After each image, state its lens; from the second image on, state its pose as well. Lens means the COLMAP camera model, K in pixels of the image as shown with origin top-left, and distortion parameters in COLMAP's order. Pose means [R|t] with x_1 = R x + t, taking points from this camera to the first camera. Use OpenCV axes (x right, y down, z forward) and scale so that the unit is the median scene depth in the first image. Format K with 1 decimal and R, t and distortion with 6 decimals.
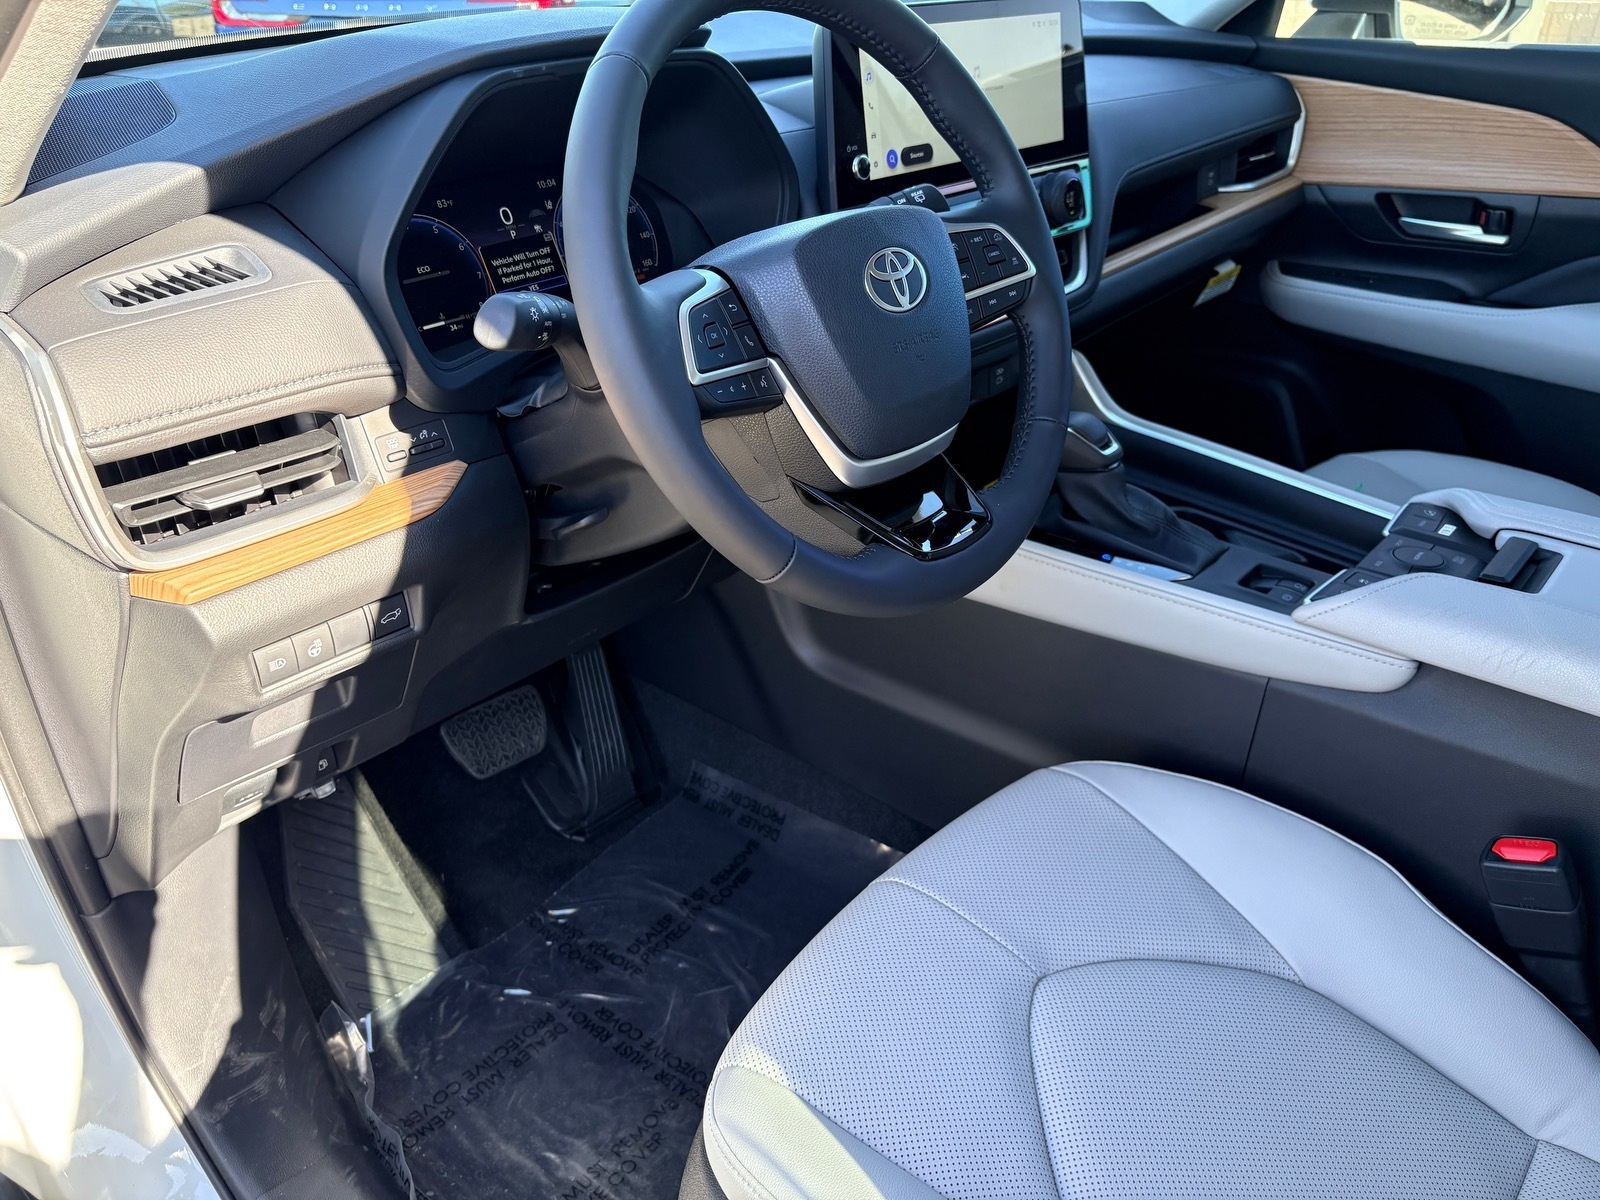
lens RADIAL K [[1232.4, 0, 795.3], [0, 1232.4, 608.3], [0, 0, 1]] dist [0.036226, -0.038314]
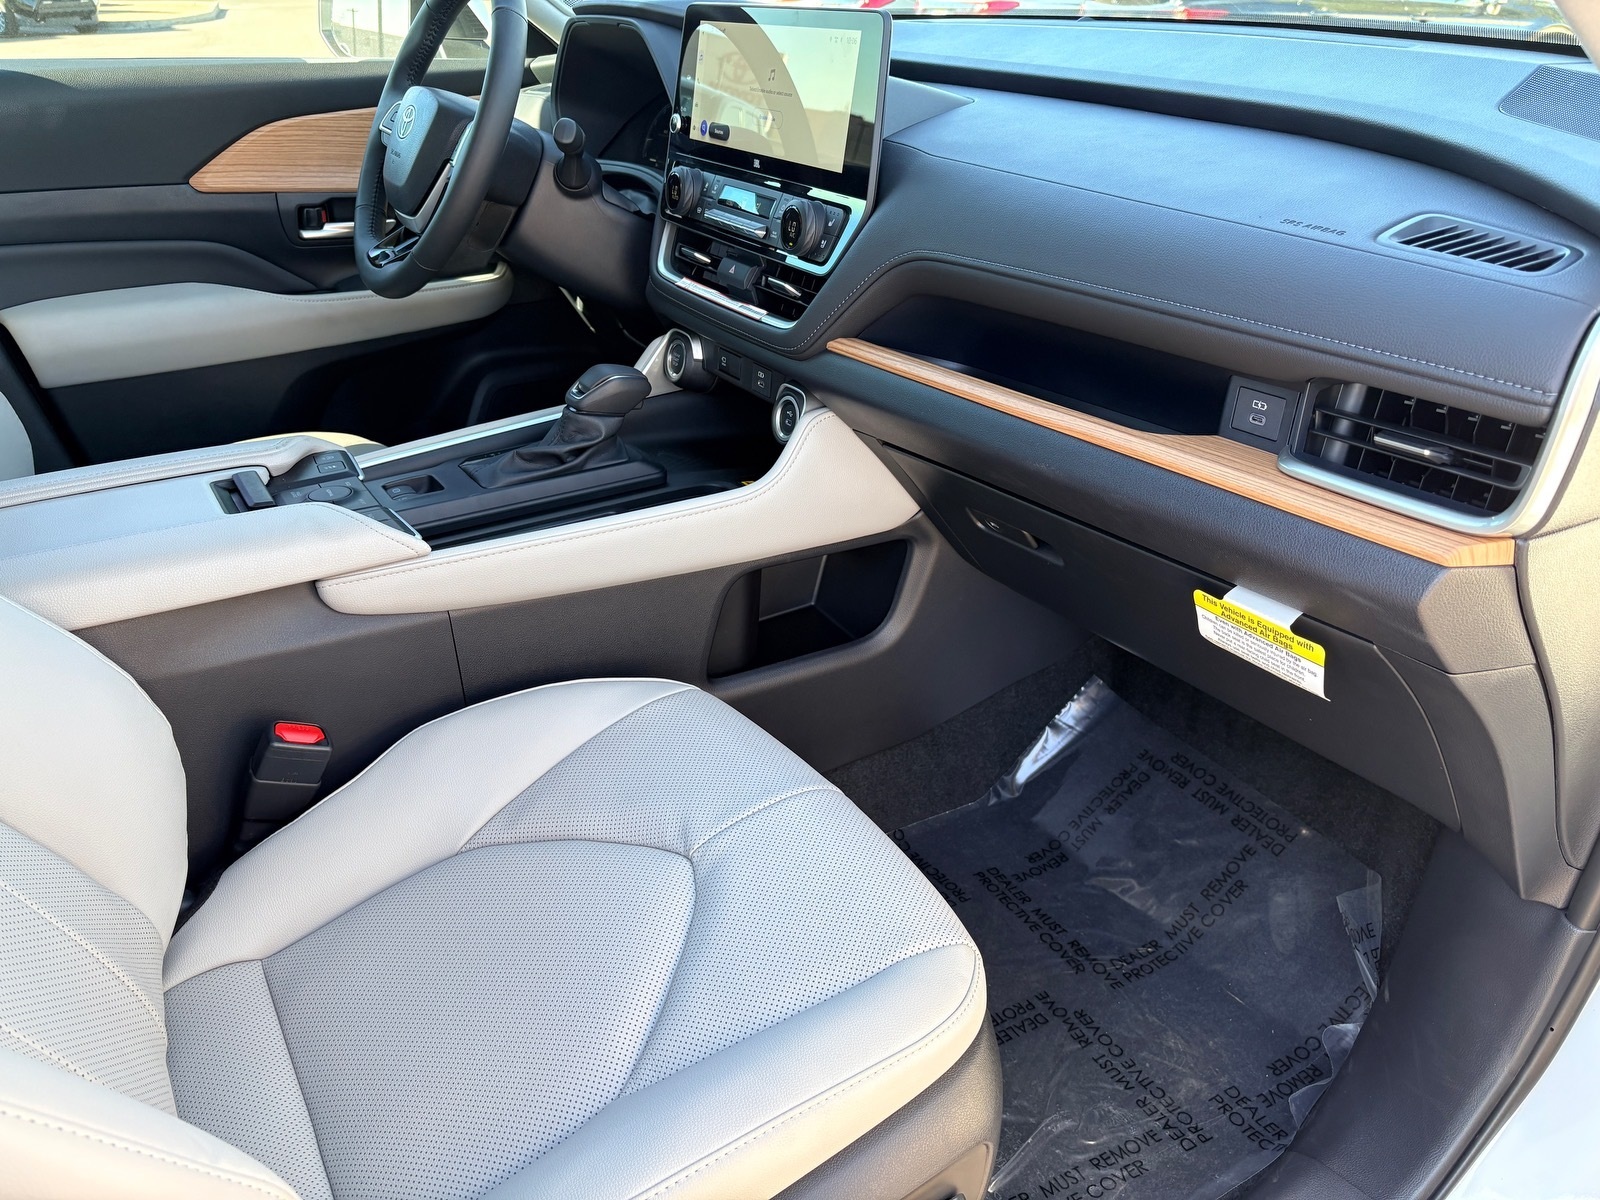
lens RADIAL K [[1232.4, 0, 795.3], [0, 1232.4, 608.3], [0, 0, 1]] dist [0.036226, -0.038314]
pose [[-0.305619, 0.434599, -0.847184, 1.297099], [-0.456091, 0.714216, 0.530920, -0.716549], [0.835810, 0.548653, -0.020061, 1.362717]]
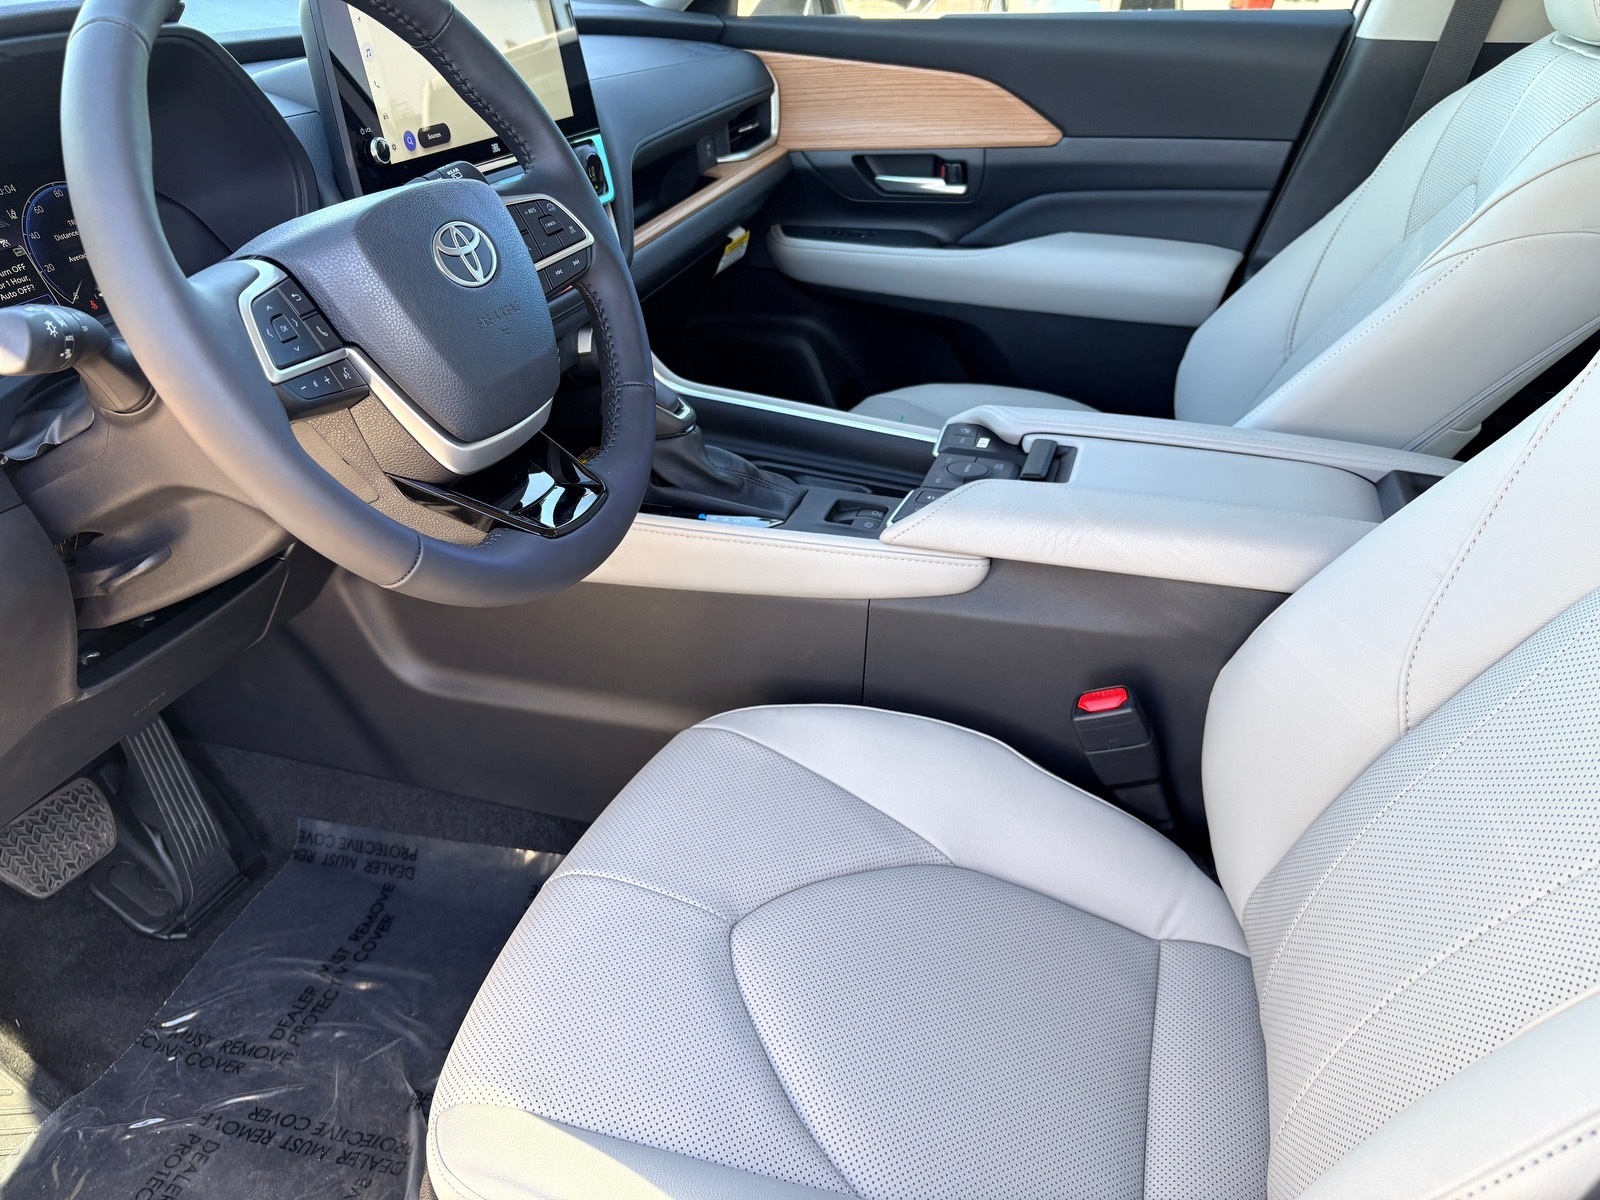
lens RADIAL K [[1232.4, 0, 795.3], [0, 1232.4, 608.3], [0, 0, 1]] dist [0.036226, -0.038314]
pose [[0.918512, -0.189600, 0.346969, -0.048451], [0.189115, 0.981309, 0.035599, 0.012316], [-0.347233, 0.032919, 0.937201, 0.015039]]
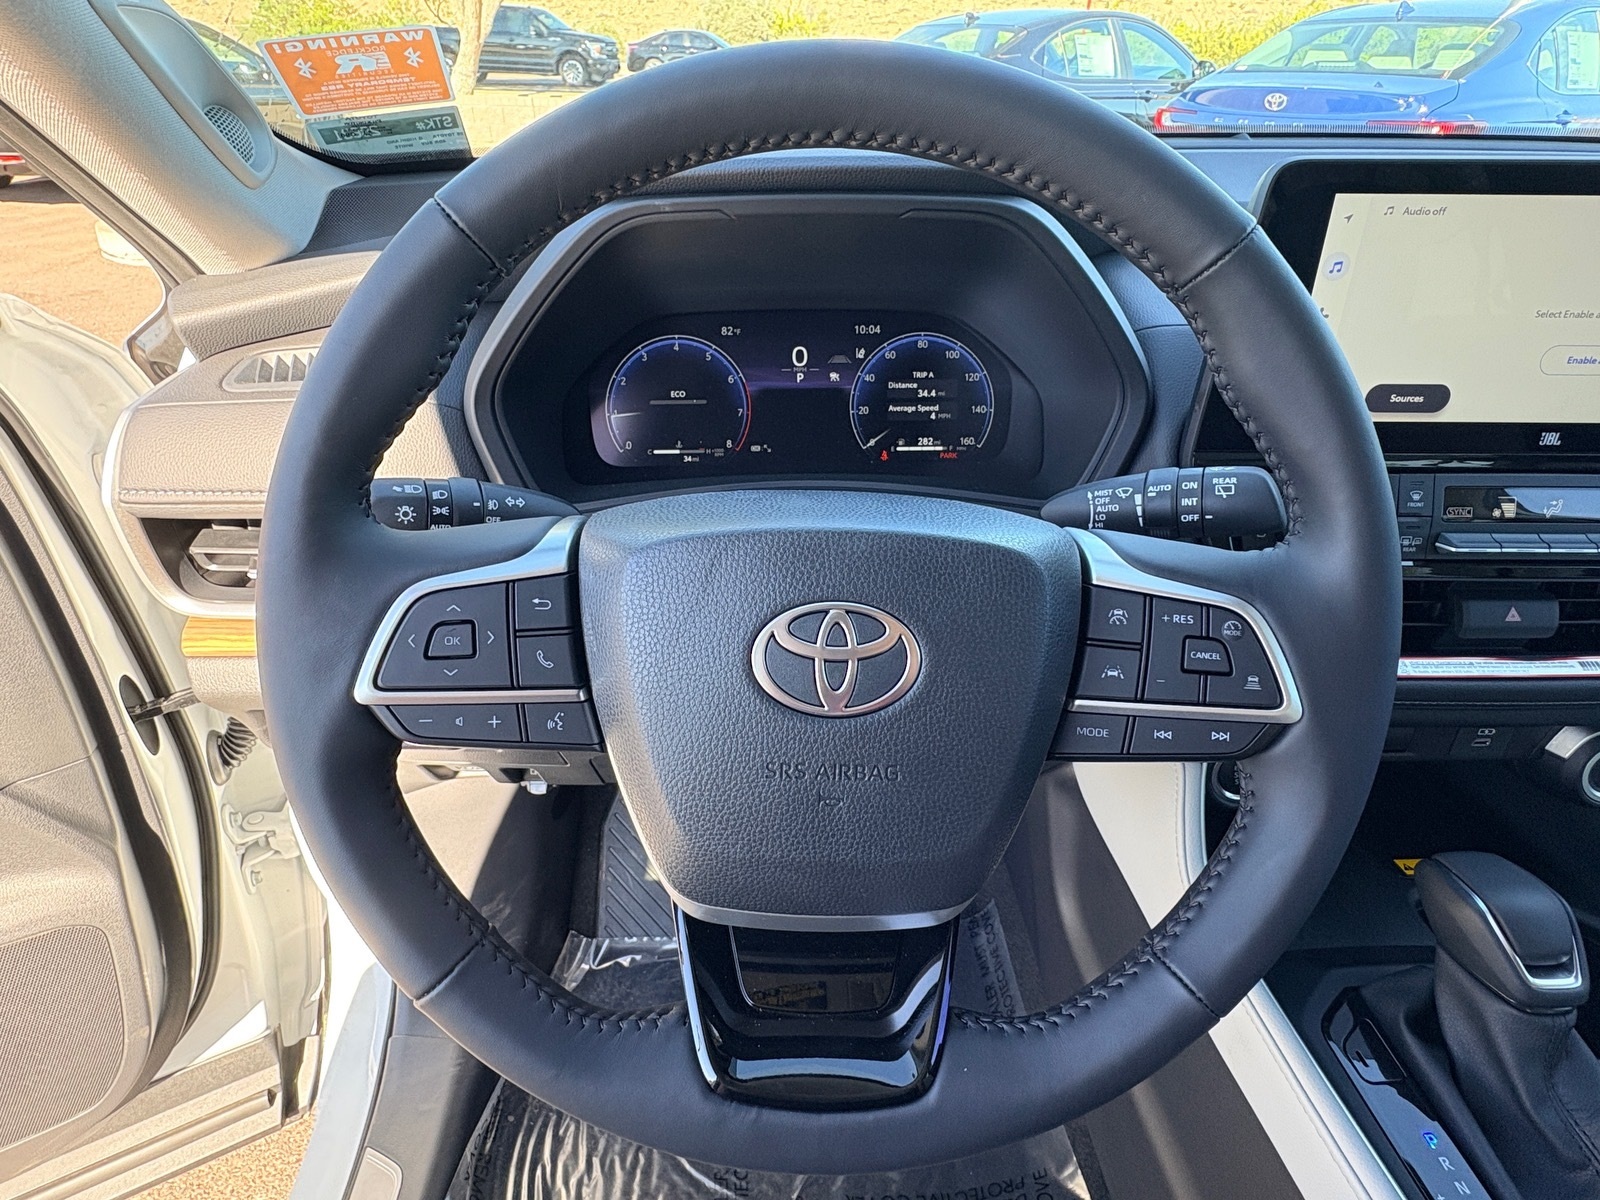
lens RADIAL K [[865.9, 0, 778.8], [0, 865.9, 596.7], [0, 0, 1]] dist [-0.001374, 0.000895]
pose [[0.673586, 0.395594, -0.624329, 0.202822], [-0.364333, 0.912665, 0.185215, -0.244184], [0.643073, 0.102705, 0.758887, 0.479189]]
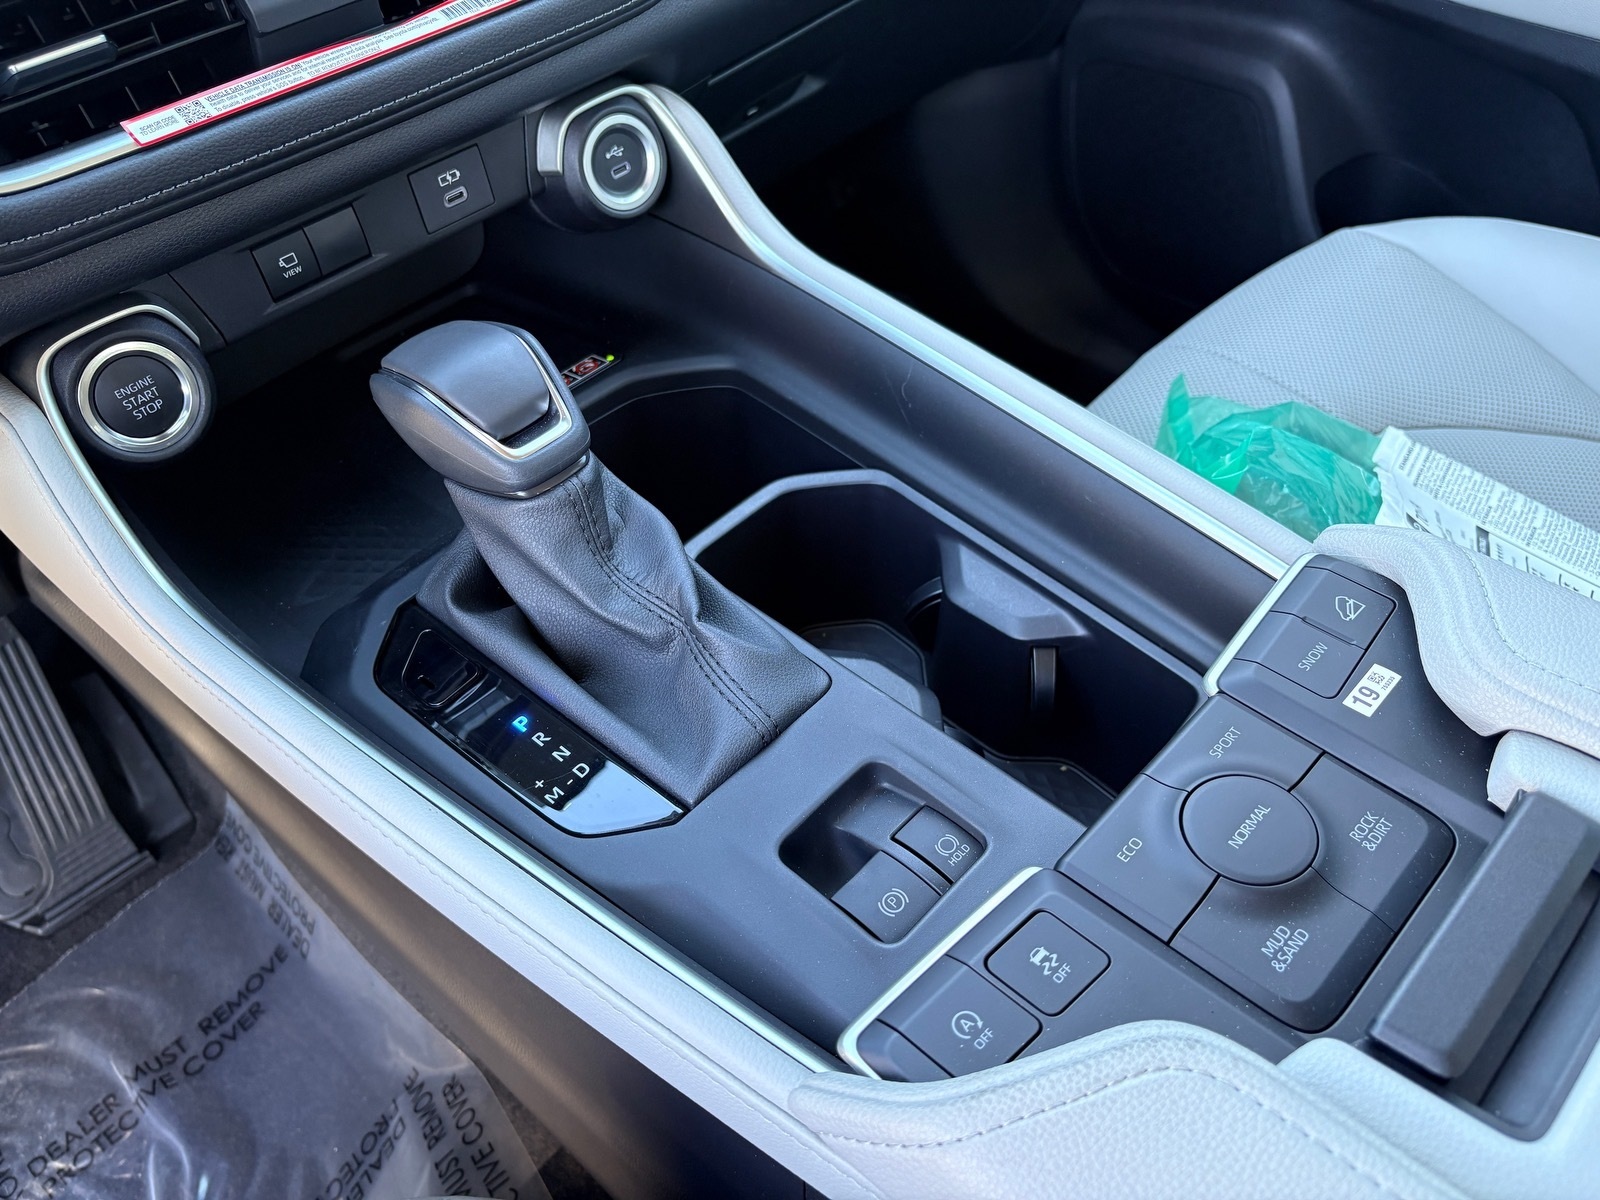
lens RADIAL K [[1232.4, 0, 795.3], [0, 1232.4, 608.3], [0, 0, 1]] dist [0.036226, -0.038314]
pose [[0.995214, -0.009552, -0.097252, 0.392011], [0.036368, 0.959925, 0.277886, -0.193020], [0.090701, -0.280093, 0.955678, 0.643596]]
